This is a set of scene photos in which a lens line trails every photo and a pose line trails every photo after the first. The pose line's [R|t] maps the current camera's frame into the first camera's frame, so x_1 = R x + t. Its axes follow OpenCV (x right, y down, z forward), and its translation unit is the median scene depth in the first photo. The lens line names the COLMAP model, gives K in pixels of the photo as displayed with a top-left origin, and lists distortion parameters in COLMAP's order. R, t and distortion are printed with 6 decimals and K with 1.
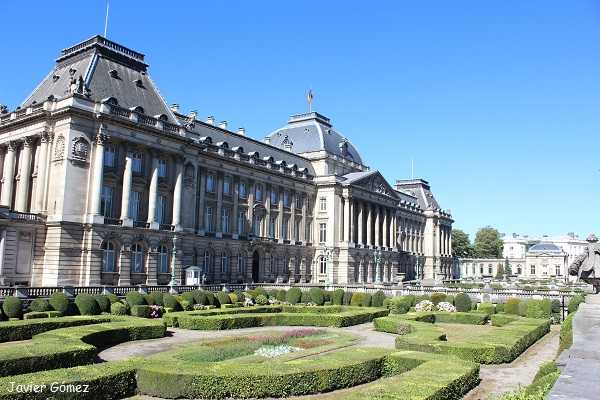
lens RADIAL K [[504.2, 0, 291.8], [0, 504.2, 201.7], [0, 0, 1]] dist [-0.054572, -0.002407]
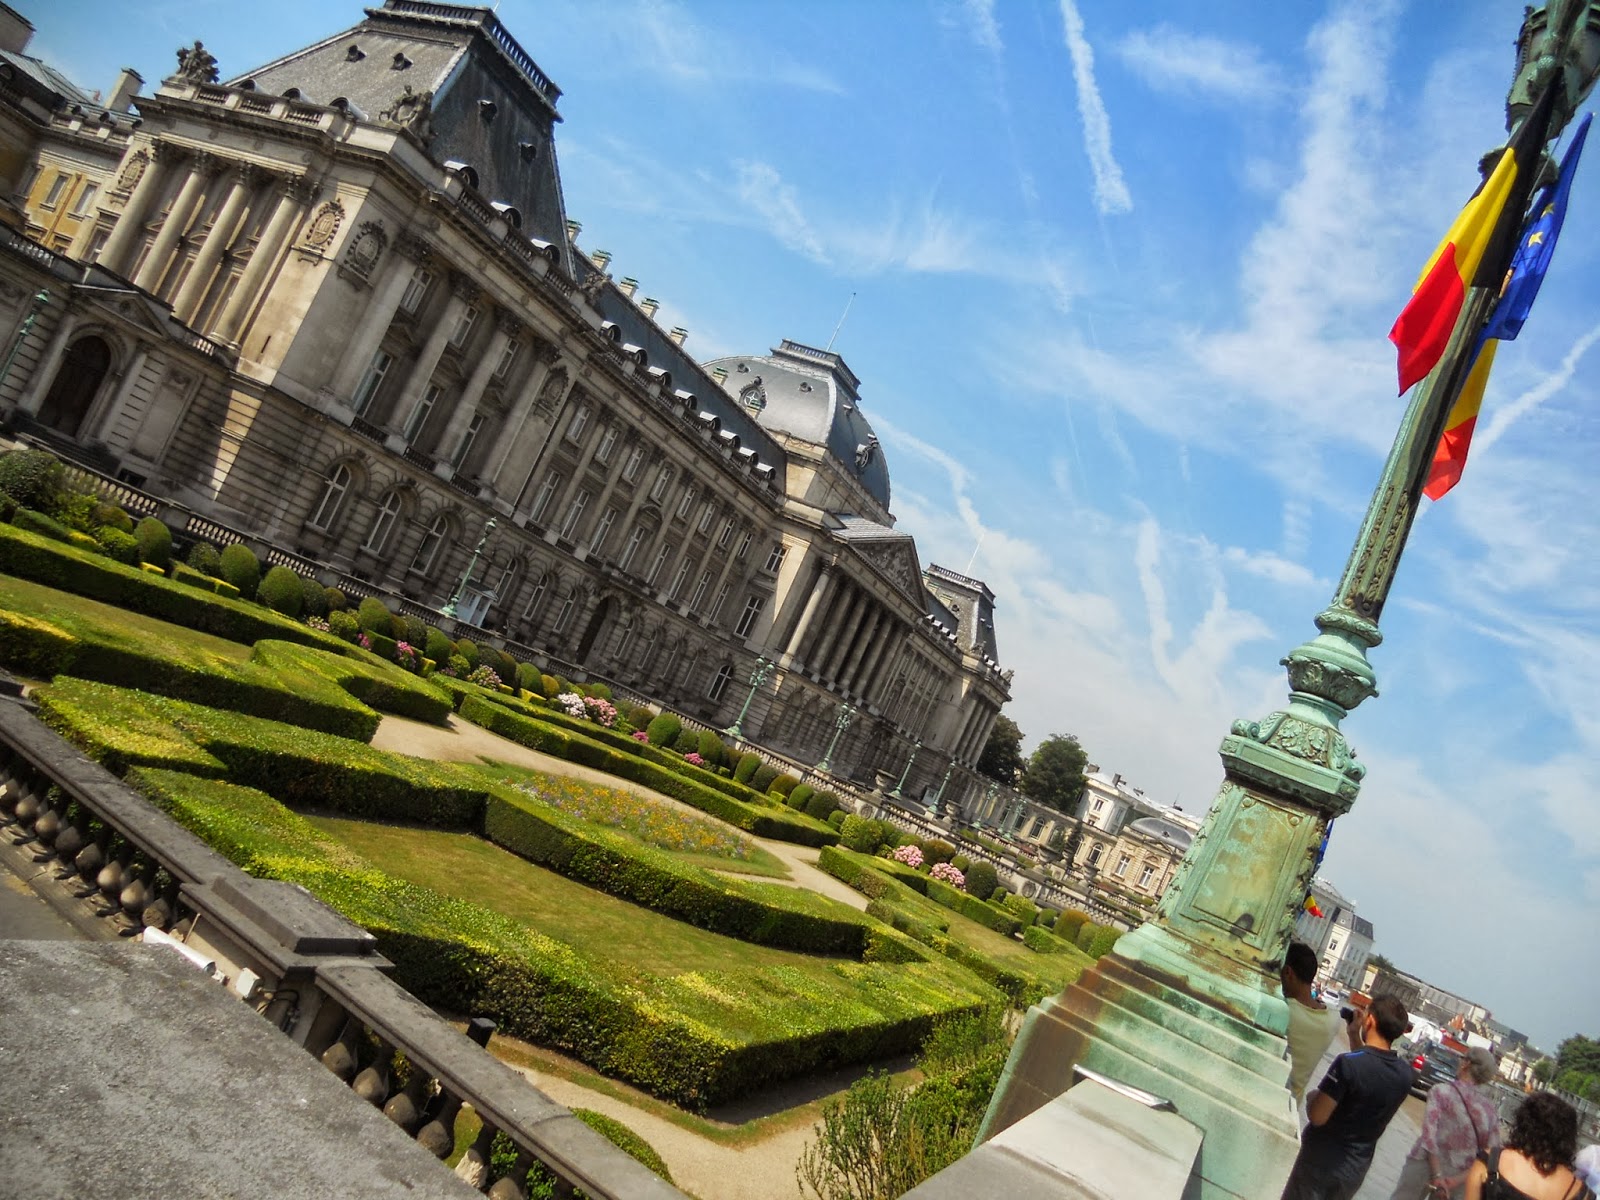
lens RADIAL K [[1208.4, 0, 800.0], [0, 1208.4, 600.0], [0, 0, 1]] dist [-0.000176, 0.001721]
pose [[0.905734, 0.401808, 0.134896, -0.080661], [-0.409976, 0.911293, 0.038285, -0.018659], [-0.107546, -0.089981, 0.990120, -0.120197]]
